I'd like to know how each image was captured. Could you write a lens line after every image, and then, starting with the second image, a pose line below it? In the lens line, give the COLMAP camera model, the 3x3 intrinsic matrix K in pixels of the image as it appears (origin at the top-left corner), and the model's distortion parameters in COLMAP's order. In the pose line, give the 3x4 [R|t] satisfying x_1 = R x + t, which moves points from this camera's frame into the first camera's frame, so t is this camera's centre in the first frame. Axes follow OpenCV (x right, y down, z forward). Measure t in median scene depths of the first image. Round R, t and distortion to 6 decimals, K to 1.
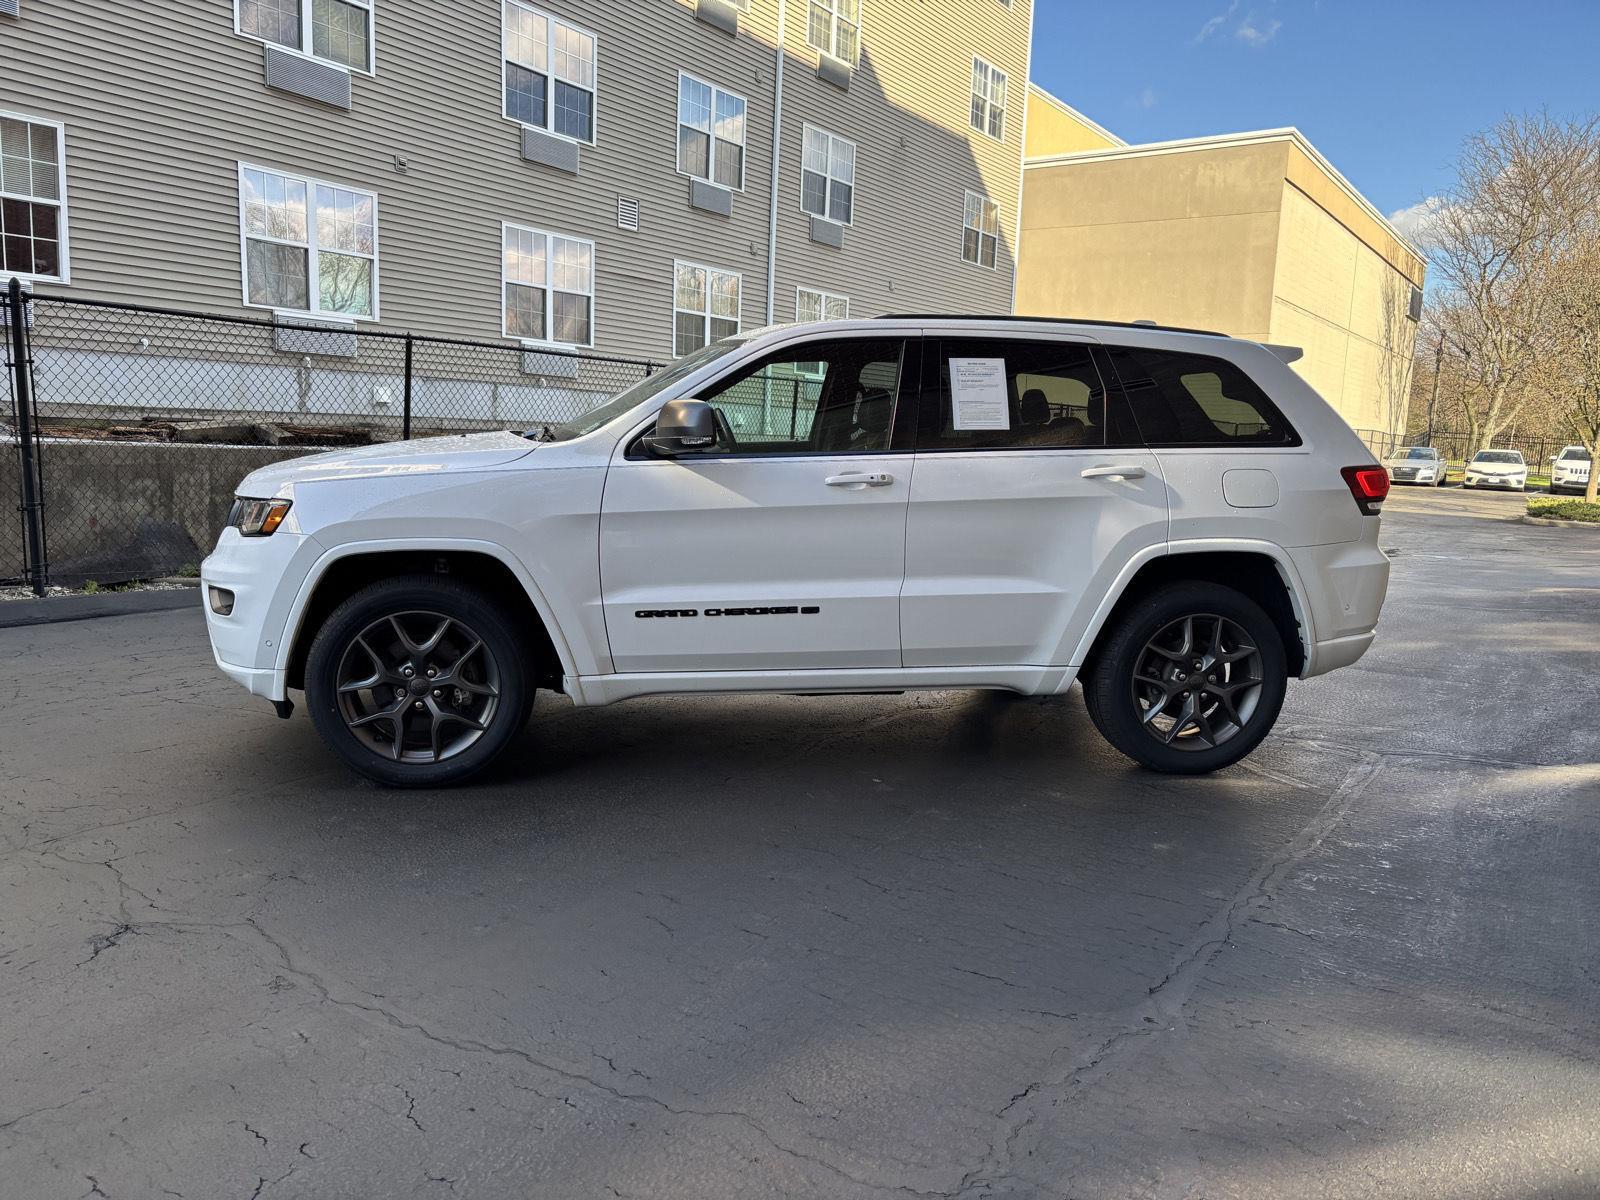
lens RADIAL K [[1080.3, 0, 735.6], [0, 1080.3, 597.0], [0, 0, 1]] dist [0.069853, -0.102495]
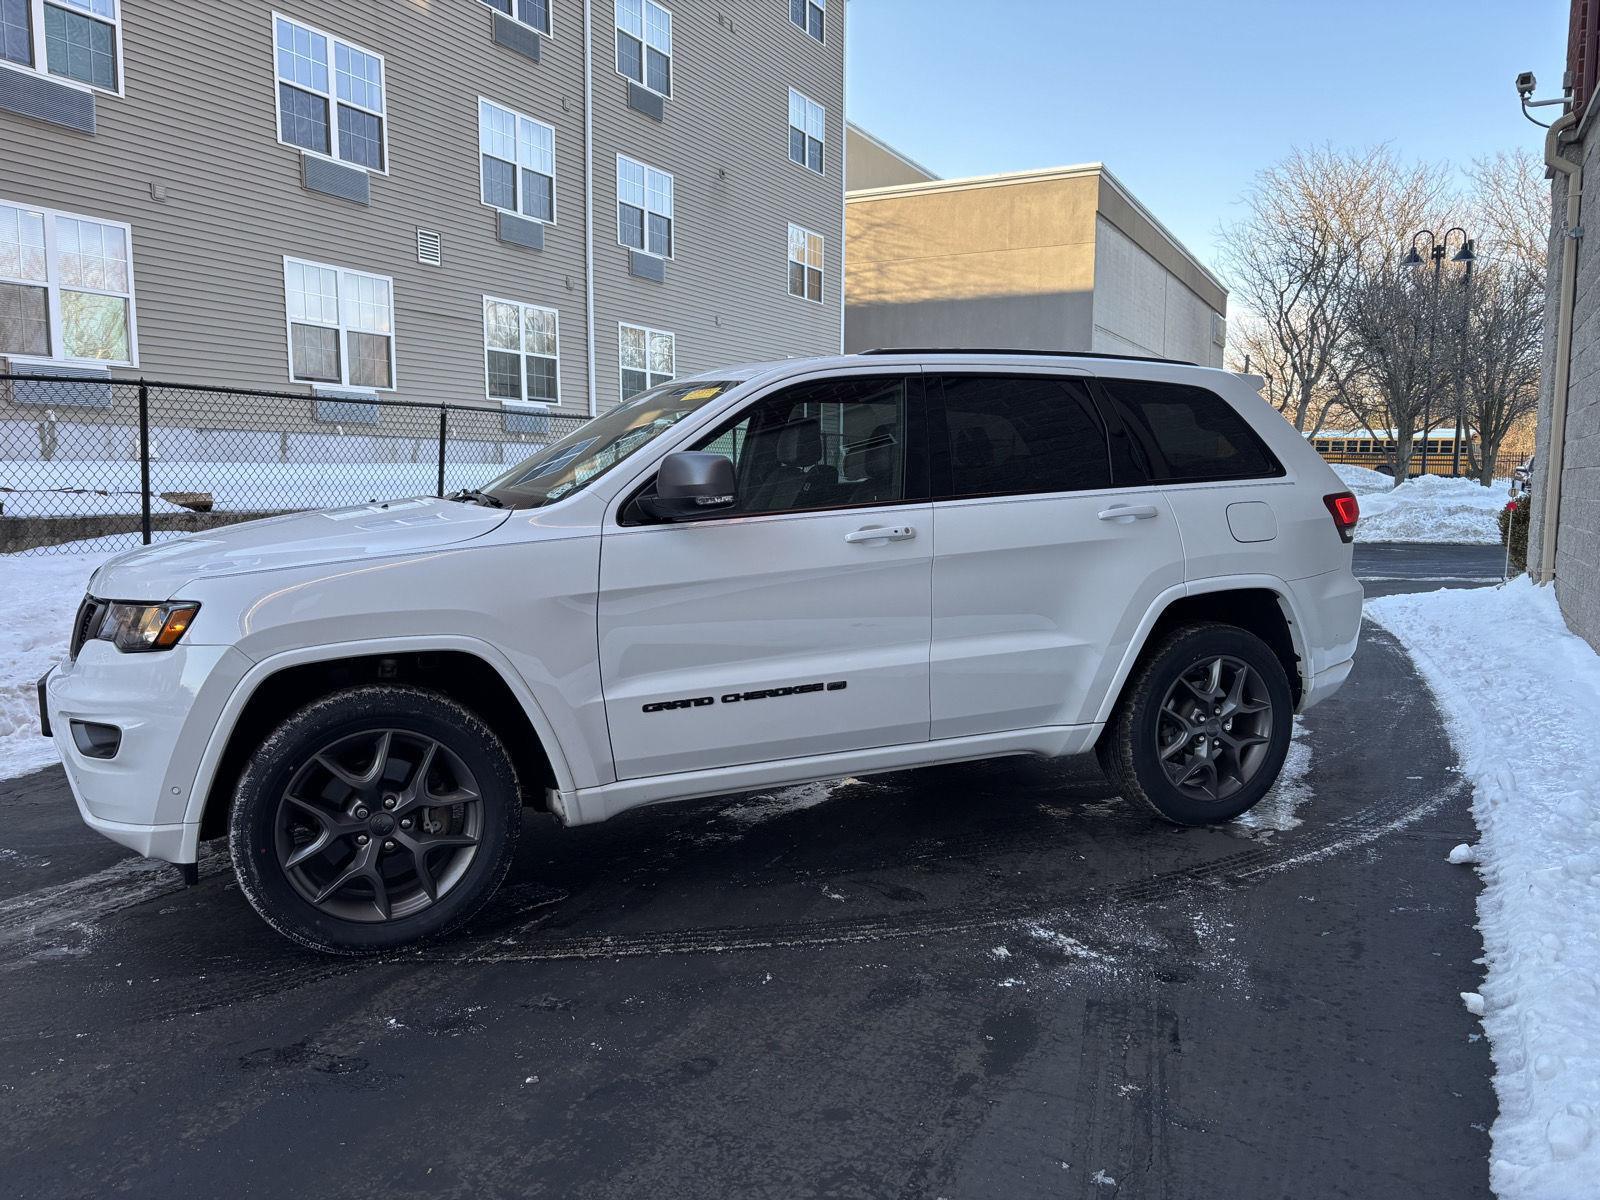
lens RADIAL K [[1080.3, 0, 735.6], [0, 1080.3, 597.0], [0, 0, 1]] dist [0.069853, -0.102495]
pose [[0.976423, -0.064548, 0.205990, -0.077014], [0.070947, 0.997196, -0.023823, -0.018439], [-0.203875, 0.037876, 0.978264, 0.066070]]
